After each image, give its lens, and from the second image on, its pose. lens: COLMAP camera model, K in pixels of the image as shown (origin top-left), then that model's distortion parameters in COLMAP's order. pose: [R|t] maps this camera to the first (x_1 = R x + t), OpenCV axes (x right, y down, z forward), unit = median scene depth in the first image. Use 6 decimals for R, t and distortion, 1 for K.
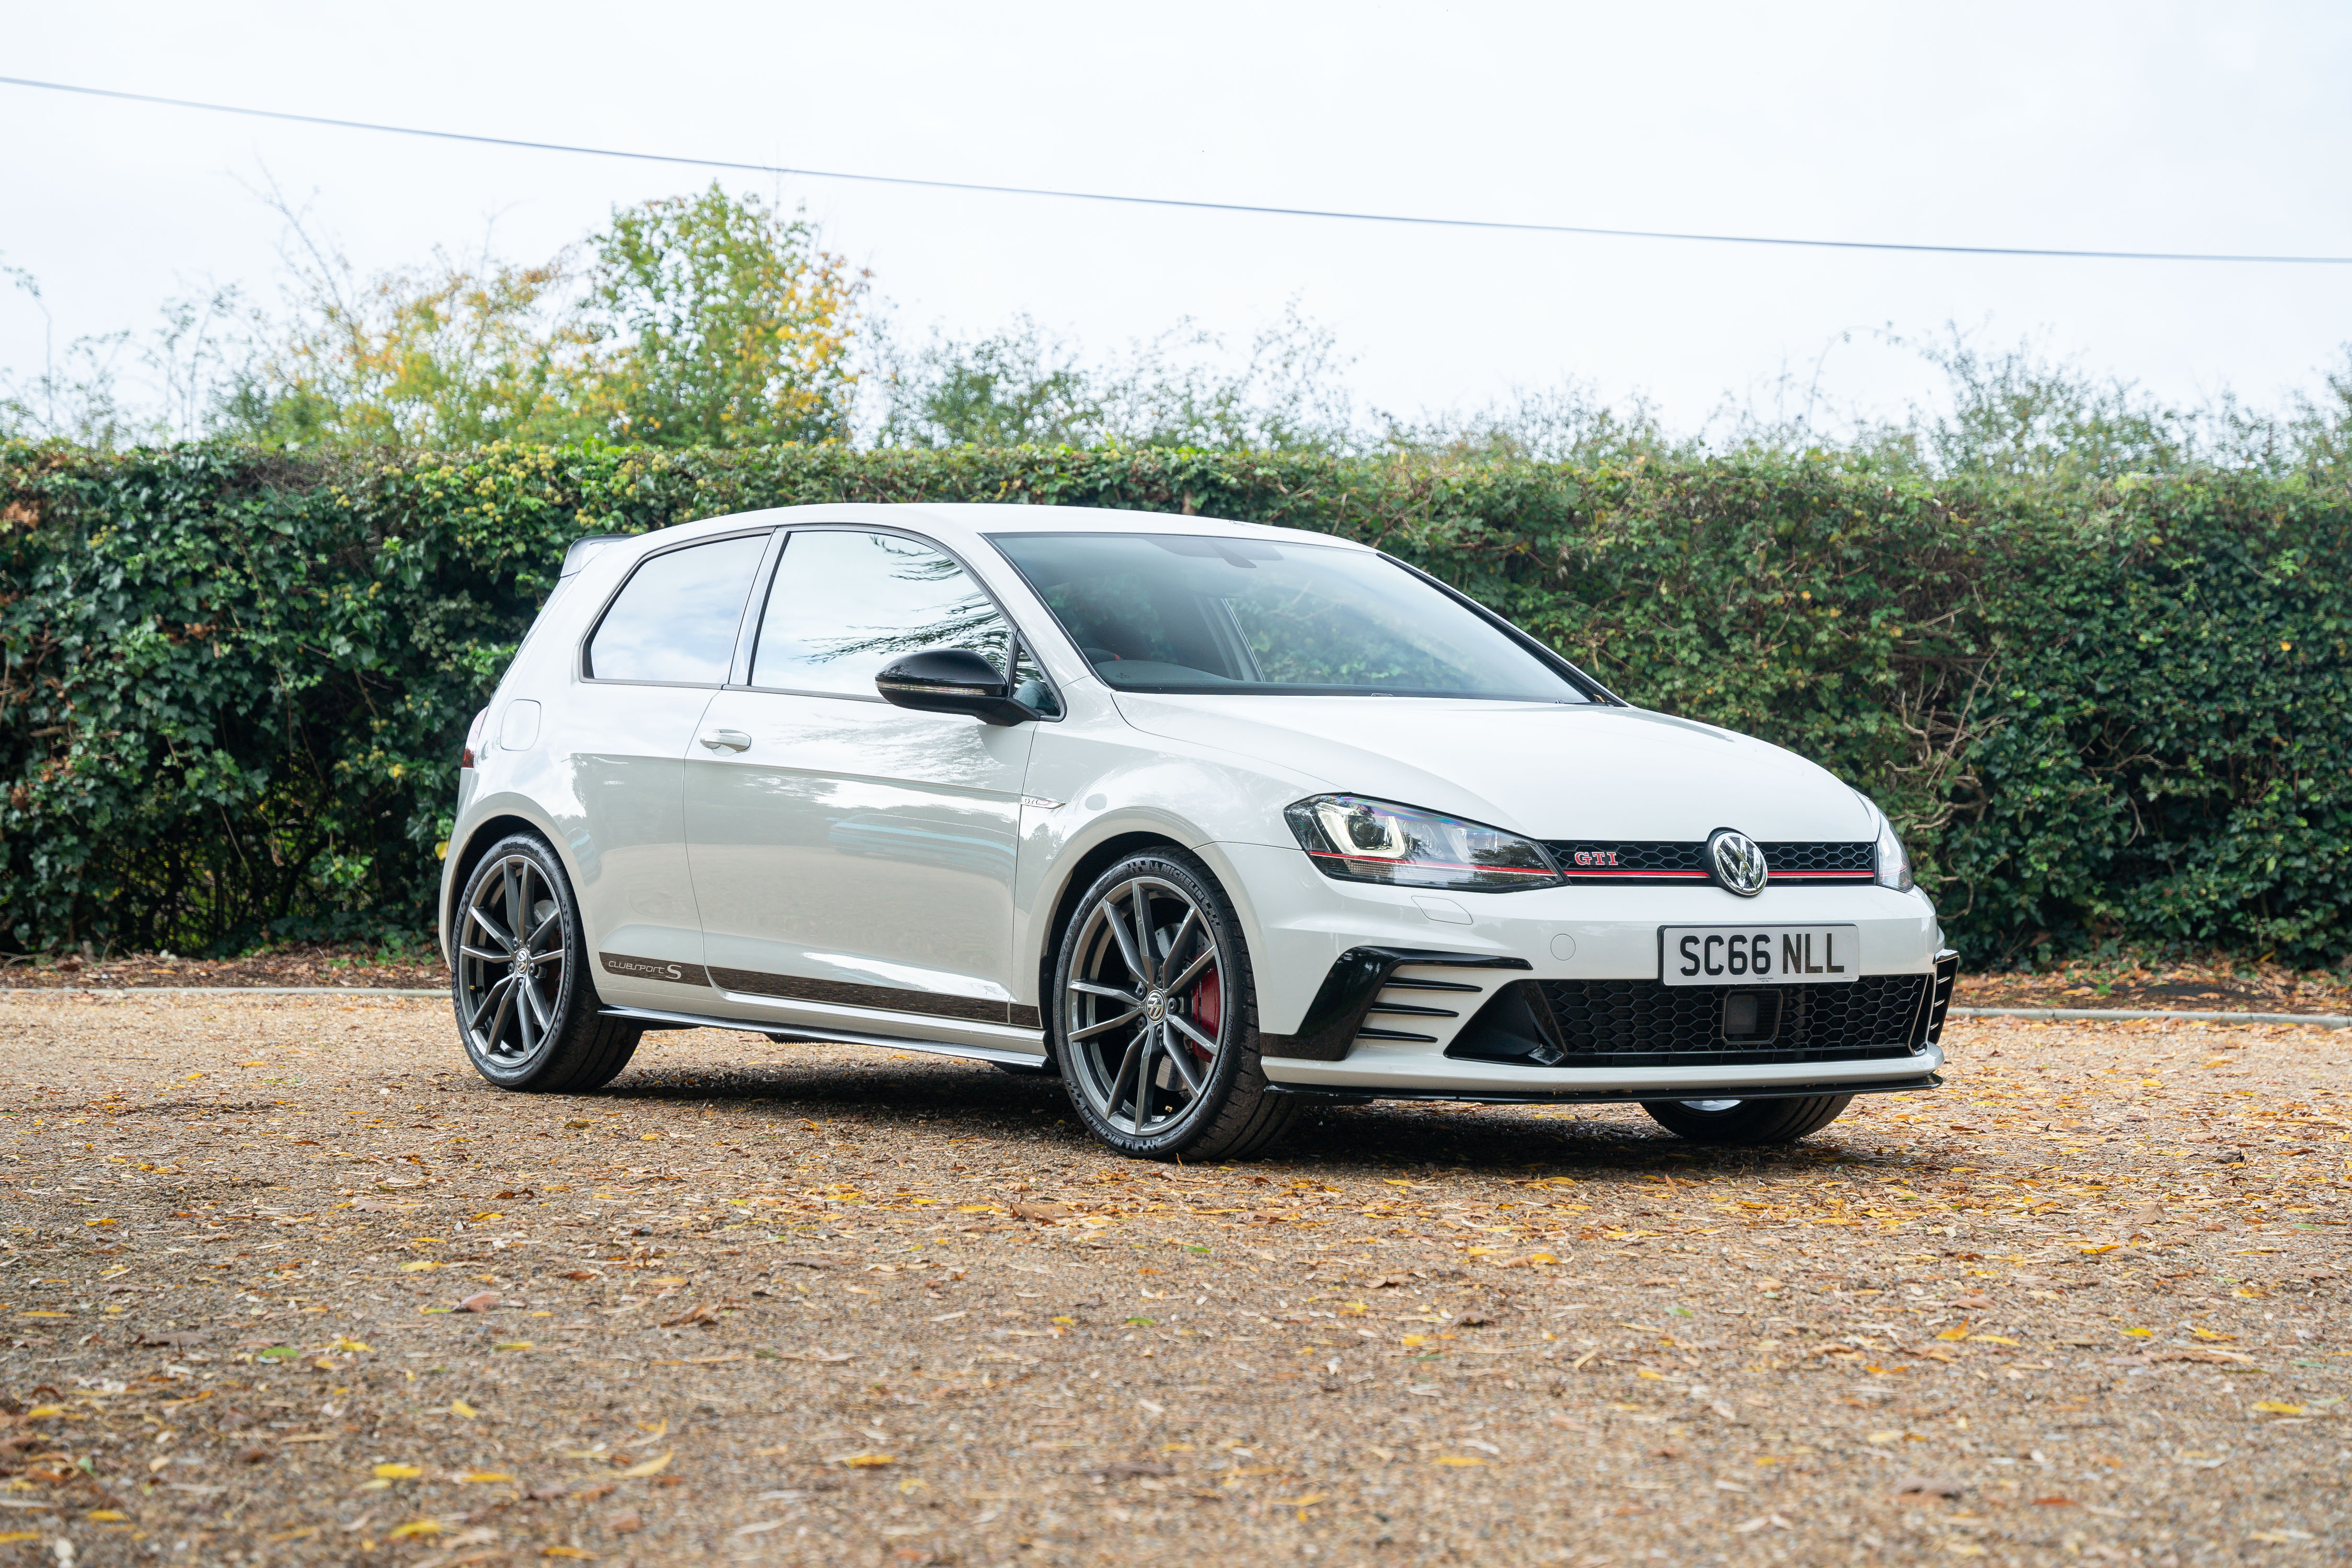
lens RADIAL K [[4485.9, 0, 1118.8], [0, 4485.9, 826.1], [0, 0, 1]] dist [0.301588, 0.000000]
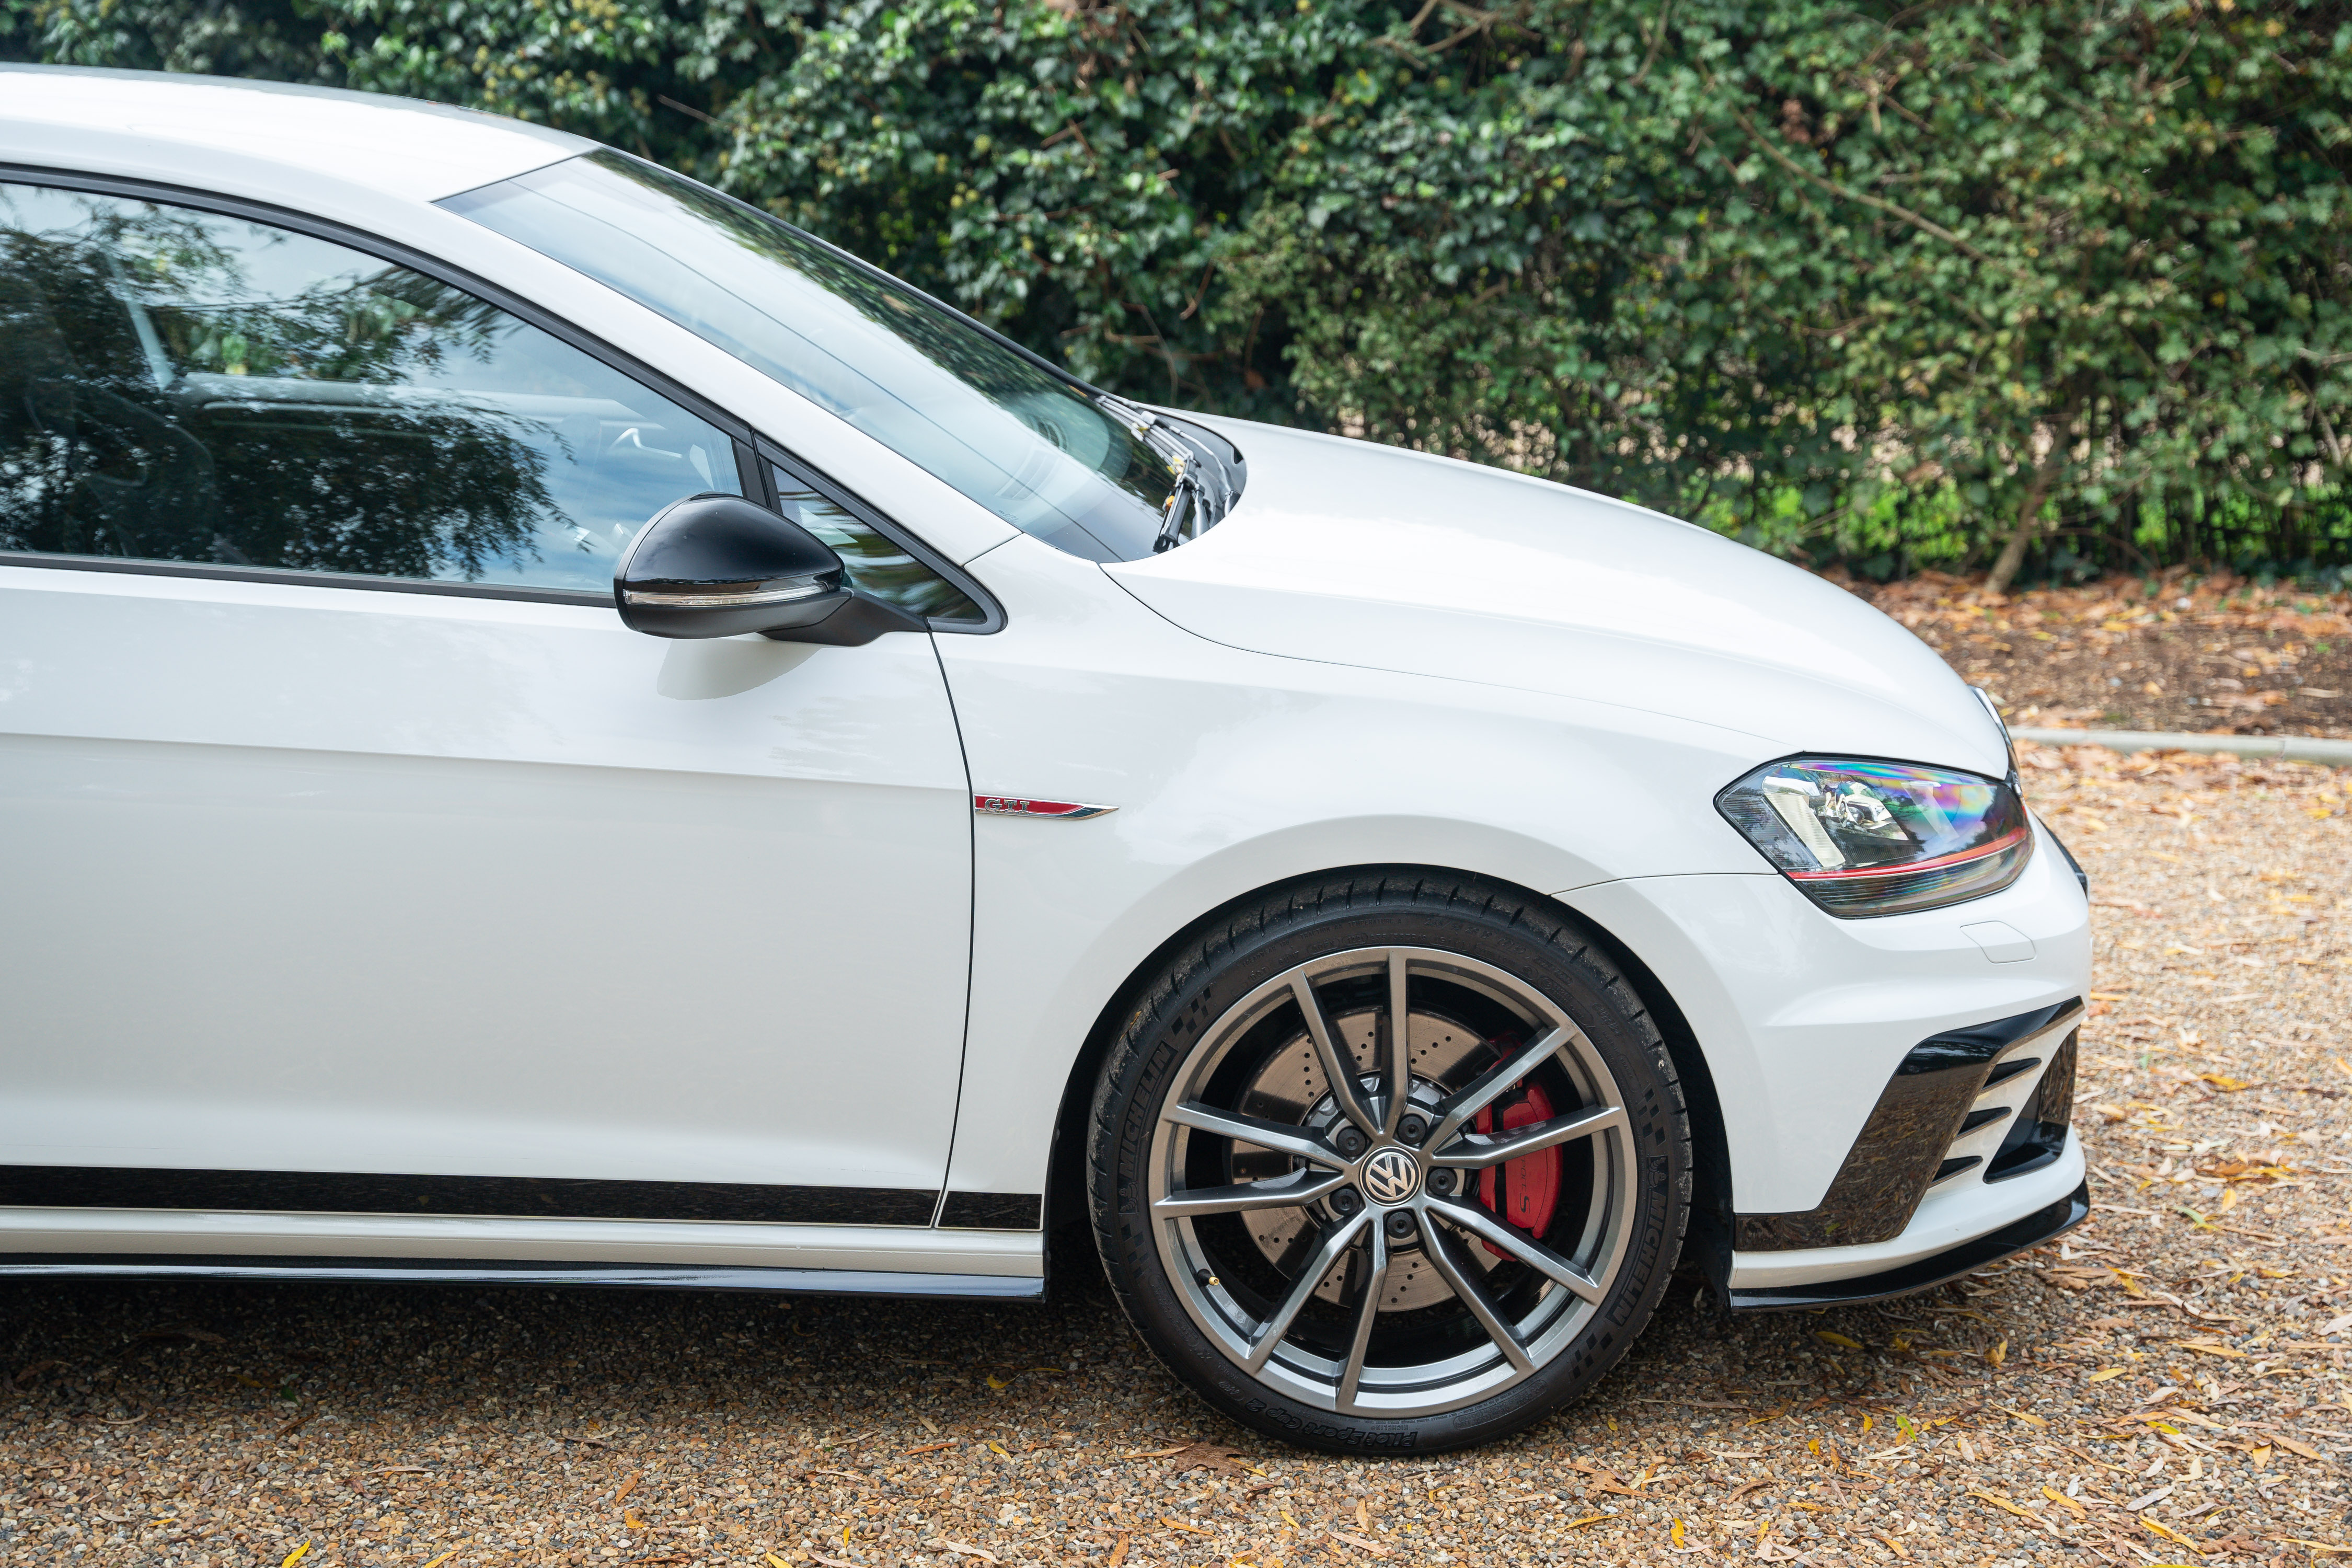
lens RADIAL K [[3915.0, 0, 1083.9], [0, 3915.0, 863.8], [0, 0, 1]] dist [0.219271, 0.000000]
pose [[0.984203, 0.034590, -0.173634, 0.096313], [0.001636, 0.978910, 0.204285, -0.048265], [0.177038, -0.201342, 0.963389, 0.402294]]
